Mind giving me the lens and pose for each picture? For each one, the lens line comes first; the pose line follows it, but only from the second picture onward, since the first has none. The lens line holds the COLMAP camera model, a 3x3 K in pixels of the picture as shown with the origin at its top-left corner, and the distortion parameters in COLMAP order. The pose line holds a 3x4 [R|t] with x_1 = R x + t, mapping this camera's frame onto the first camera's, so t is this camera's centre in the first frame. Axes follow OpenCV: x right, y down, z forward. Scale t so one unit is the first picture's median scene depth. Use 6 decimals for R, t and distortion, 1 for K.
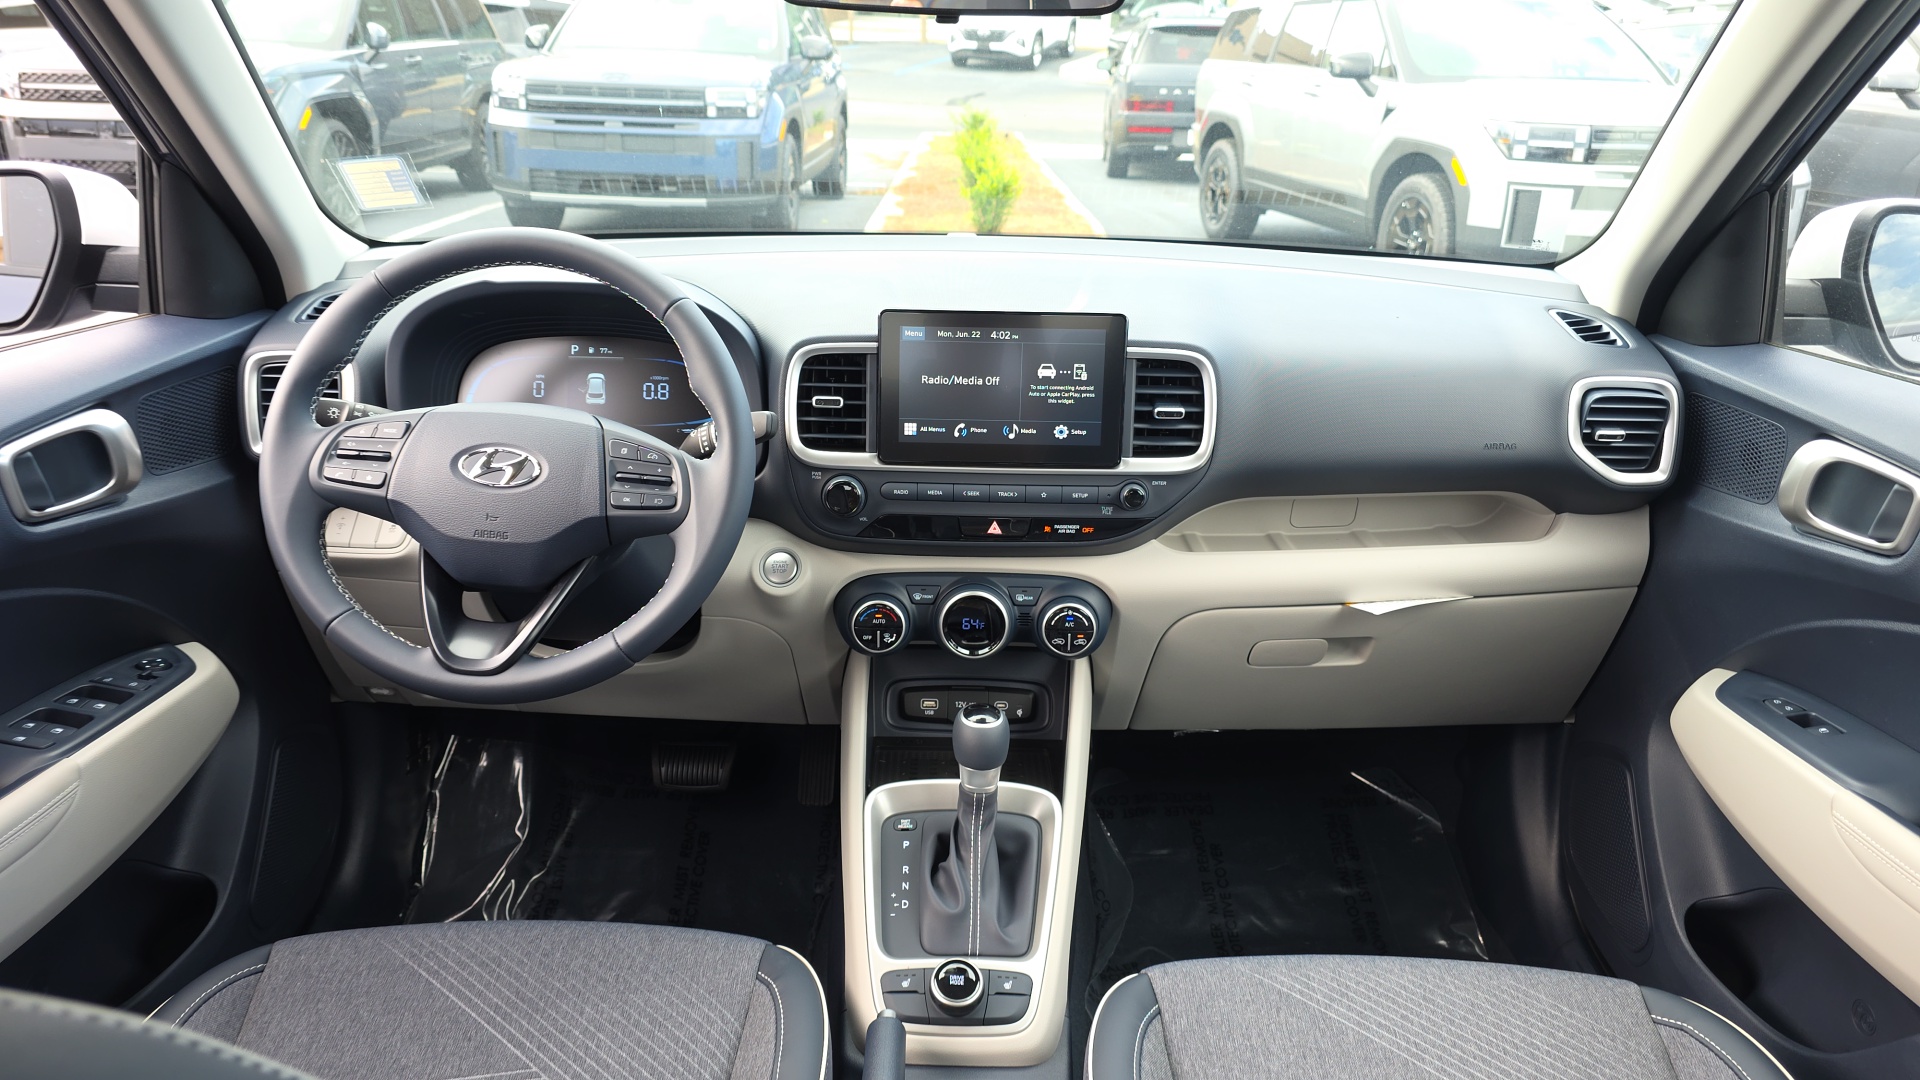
lens RADIAL K [[1295.1, 0, 960.0], [0, 1295.1, 540.0], [0, 0, 1]] dist [0.075068, -0.084586]
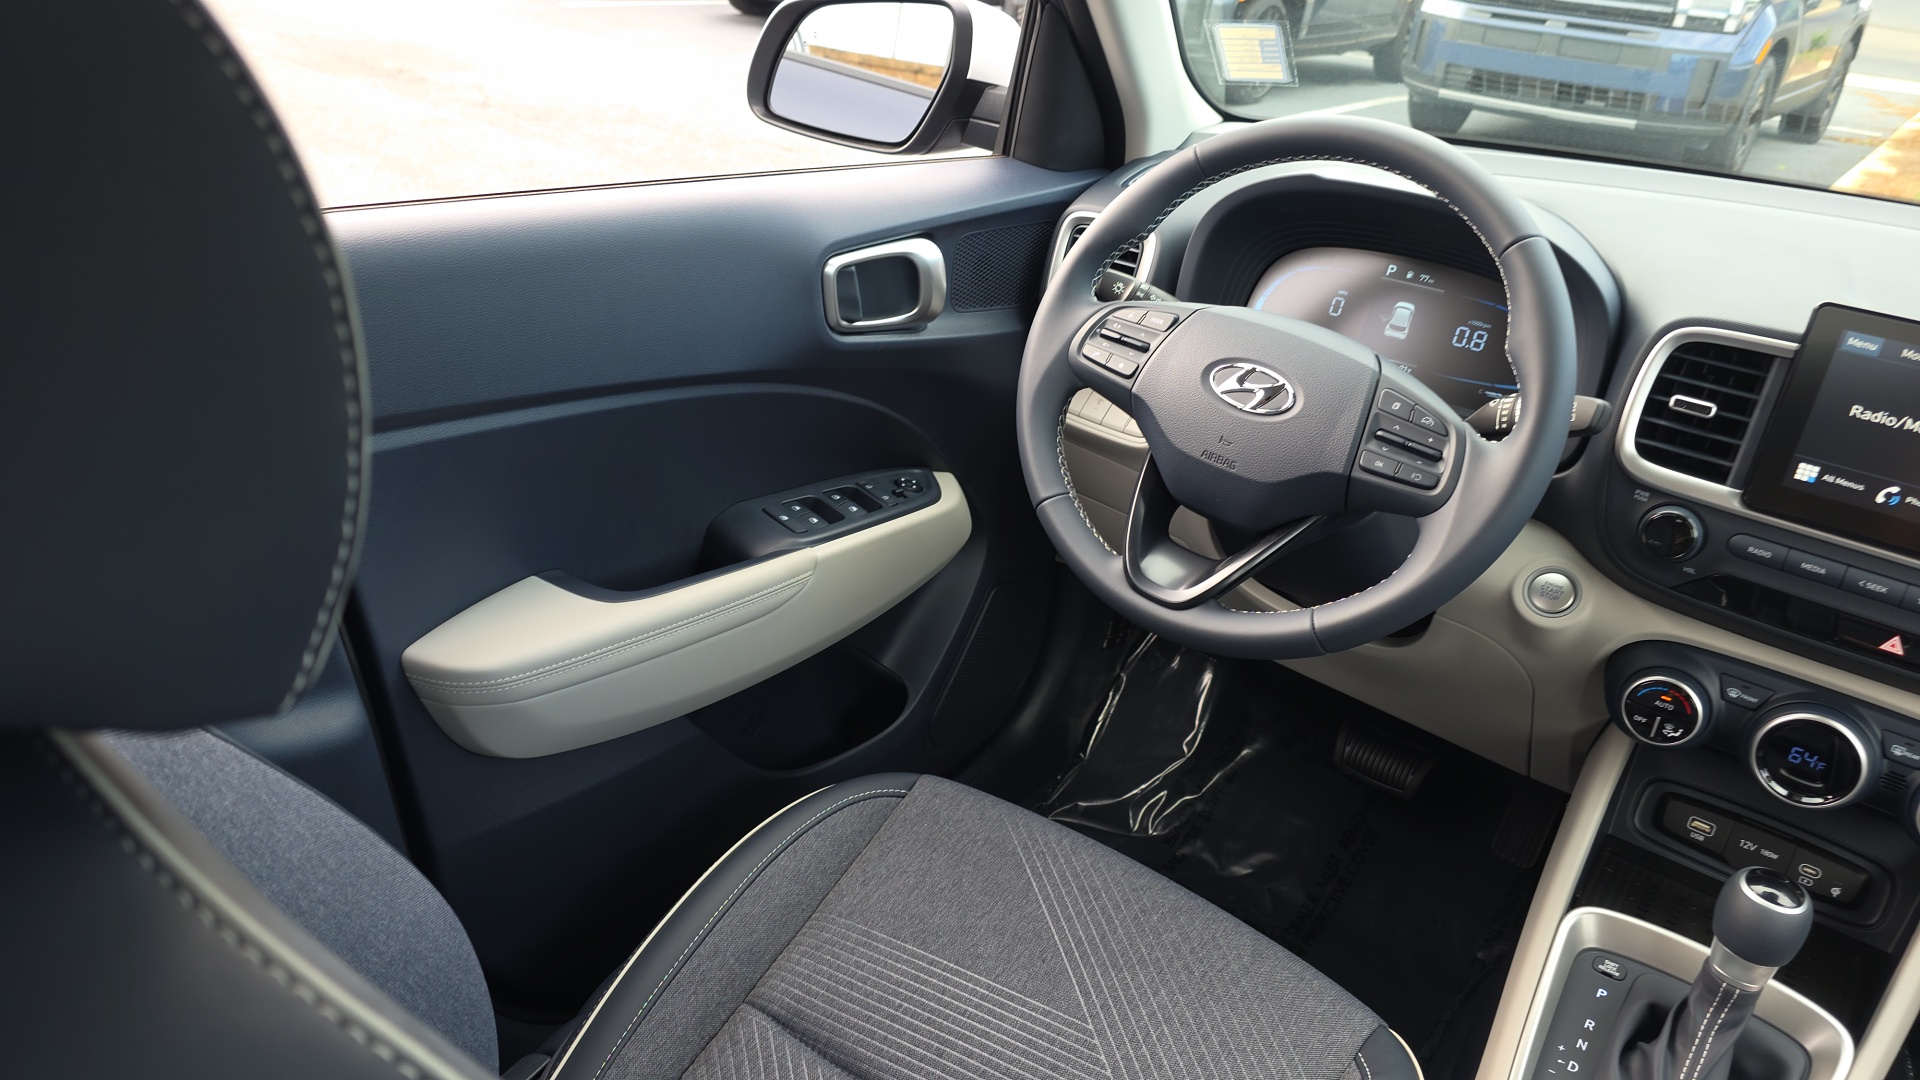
lens RADIAL K [[1310.3, 0, 956.4], [0, 1310.3, 523.9], [0, 0, 1]] dist [0.064615, -0.063571]
pose [[0.791379, 0.305957, -0.529253, -0.012197], [-0.274543, 0.951405, 0.139482, -0.031623], [0.546210, 0.034920, 0.836920, 0.130720]]
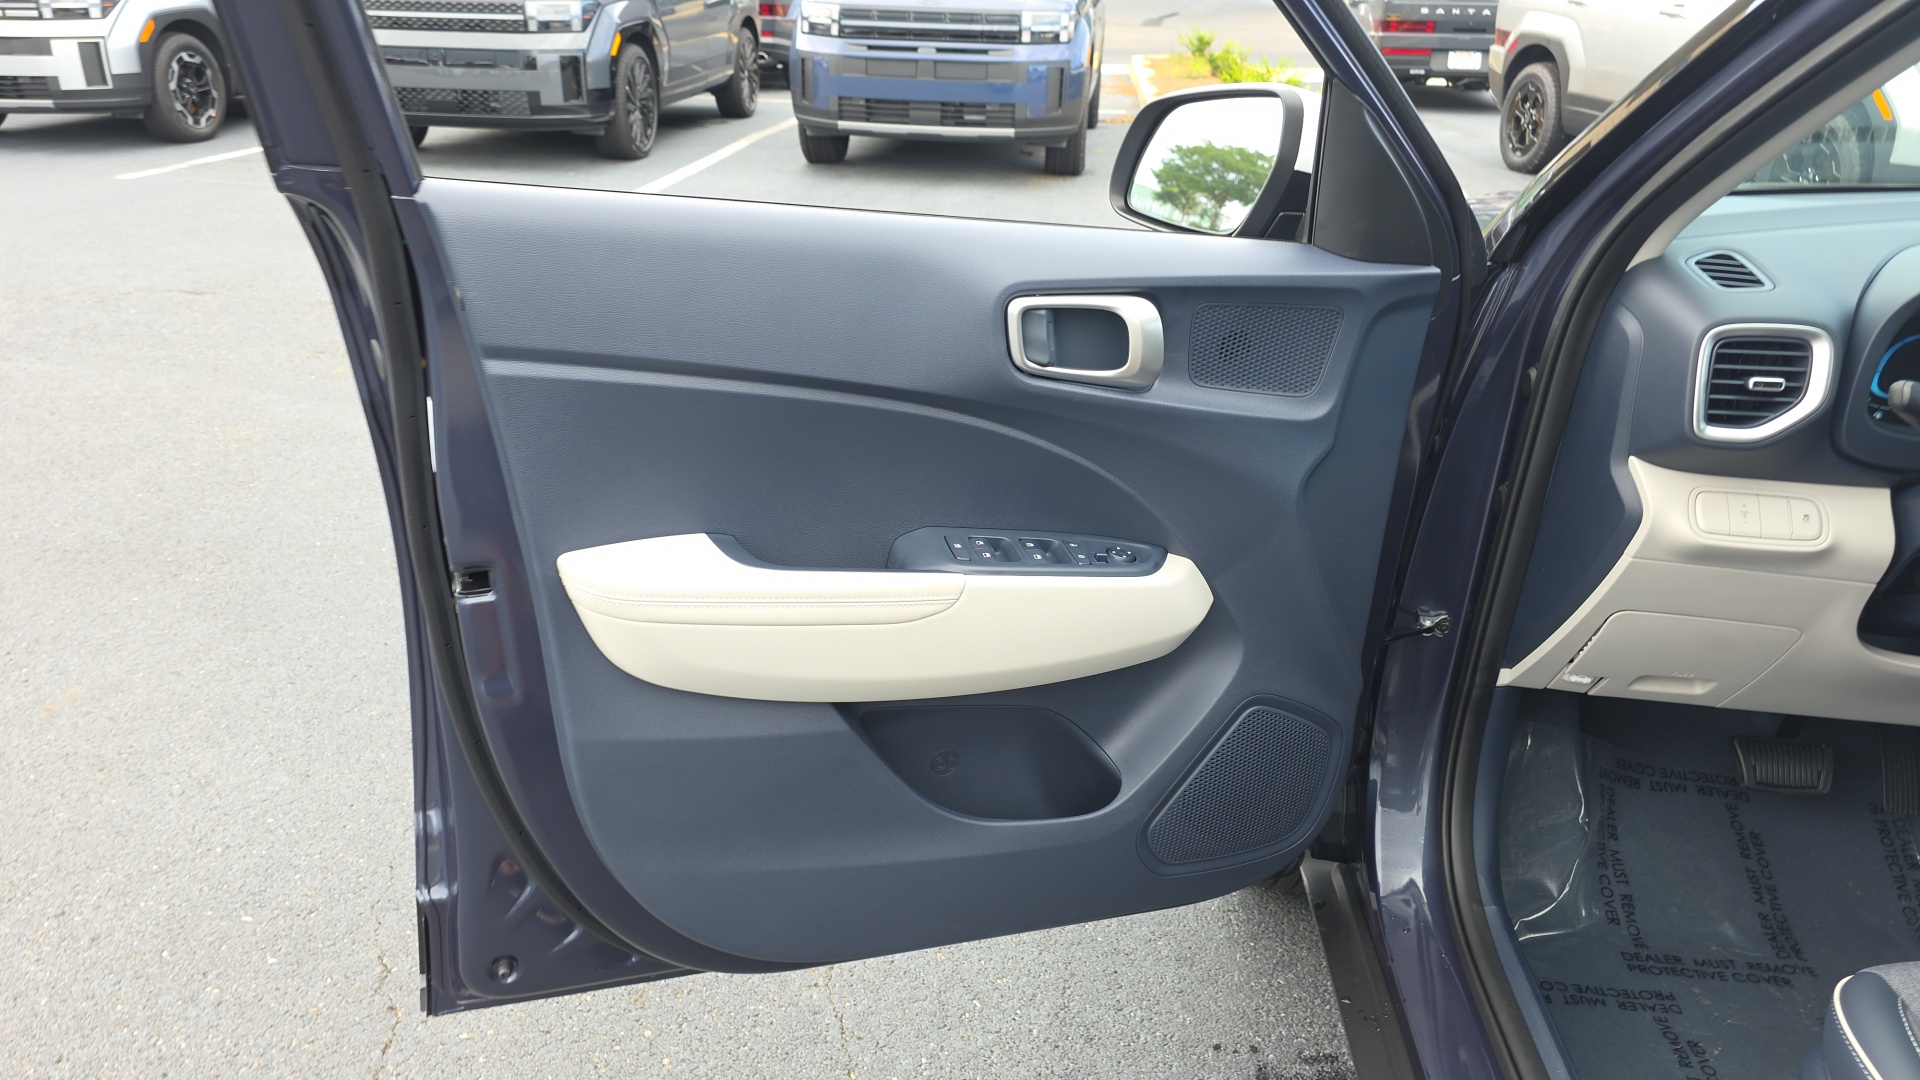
lens RADIAL K [[1308.8, 0, 960.0], [0, 1308.8, 540.0], [0, 0, 1]] dist [0.040126, -0.002487]
pose [[0.996340, 0.031979, -0.079269, -0.985517], [-0.027809, 0.998199, 0.053158, -0.036755], [0.080826, -0.050759, 0.995435, 0.029517]]
